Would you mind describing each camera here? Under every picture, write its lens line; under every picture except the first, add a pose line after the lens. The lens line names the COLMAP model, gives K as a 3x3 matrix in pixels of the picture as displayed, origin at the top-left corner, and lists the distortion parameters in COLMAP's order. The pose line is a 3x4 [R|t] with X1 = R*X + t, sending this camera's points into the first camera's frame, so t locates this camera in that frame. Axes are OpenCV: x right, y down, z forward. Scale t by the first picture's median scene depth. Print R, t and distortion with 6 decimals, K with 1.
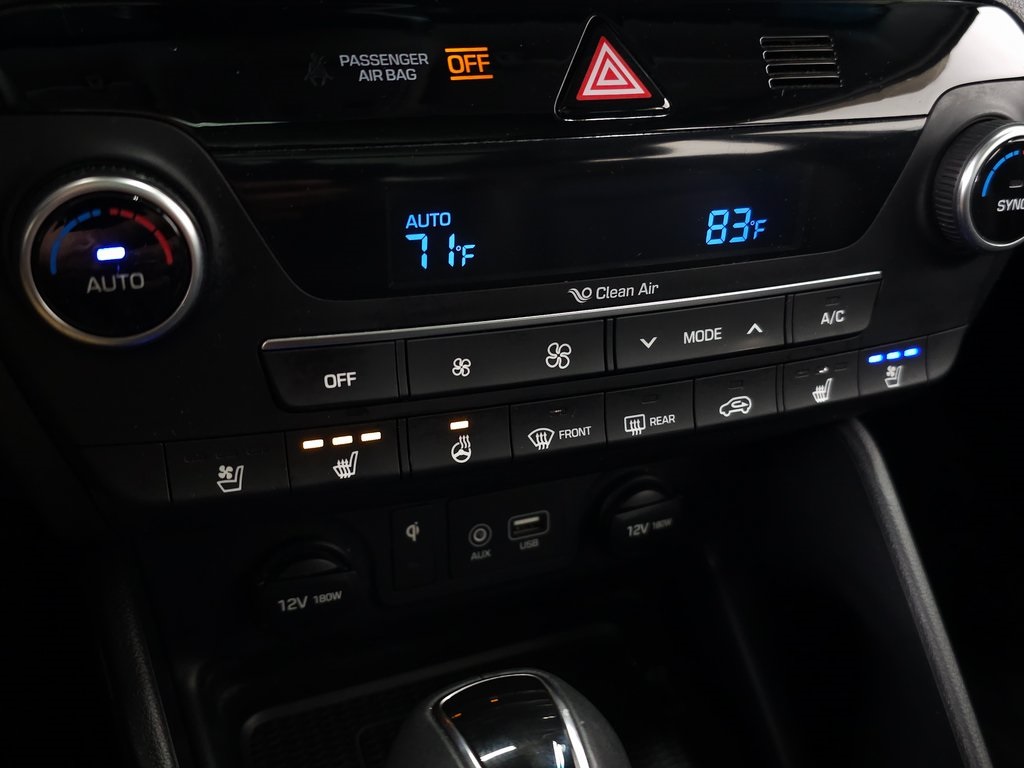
lens RADIAL K [[1038.7, 0, 513.5], [0, 1038.7, 351.8], [0, 0, 1]] dist [0.140924, -0.525258]
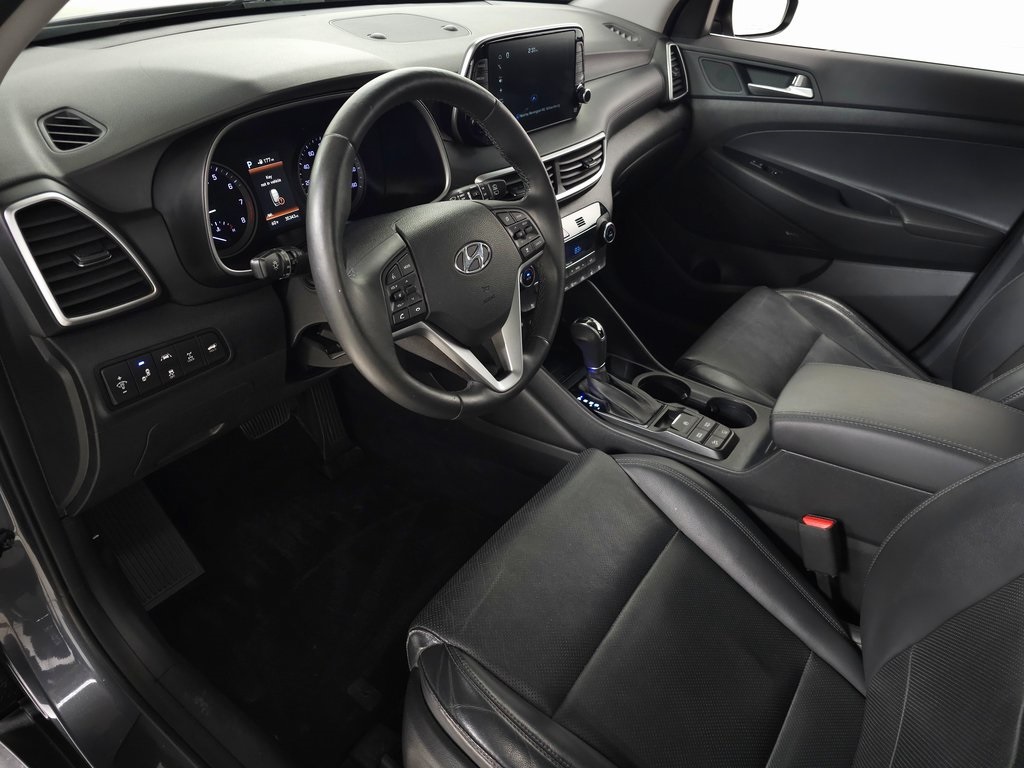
lens RADIAL K [[691.1, 0, 512.0], [0, 691.1, 386.6], [0, 0, 1]] dist [0.050503, -0.057695]
pose [[0.865038, -0.319766, 0.386600, -2.074910], [0.275317, 0.946732, 0.167030, -0.150215], [-0.419417, -0.038050, 0.906996, -2.739145]]
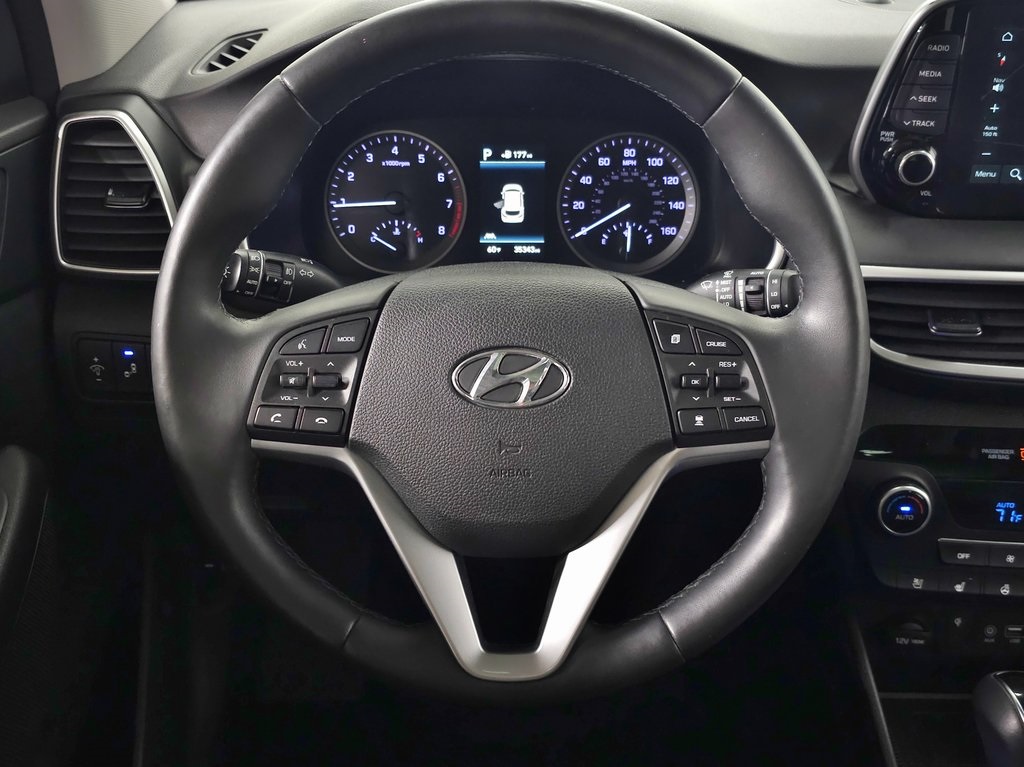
lens RADIAL K [[980.7, 0, 517.9], [0, 980.7, 383.6], [0, 0, 1]] dist [0.087993, -0.162656]
pose [[0.907881, 0.113422, -0.403592, -0.212558], [-0.144723, 0.988317, -0.047806, -0.120877], [0.393455, 0.101812, 0.913689, -1.824137]]
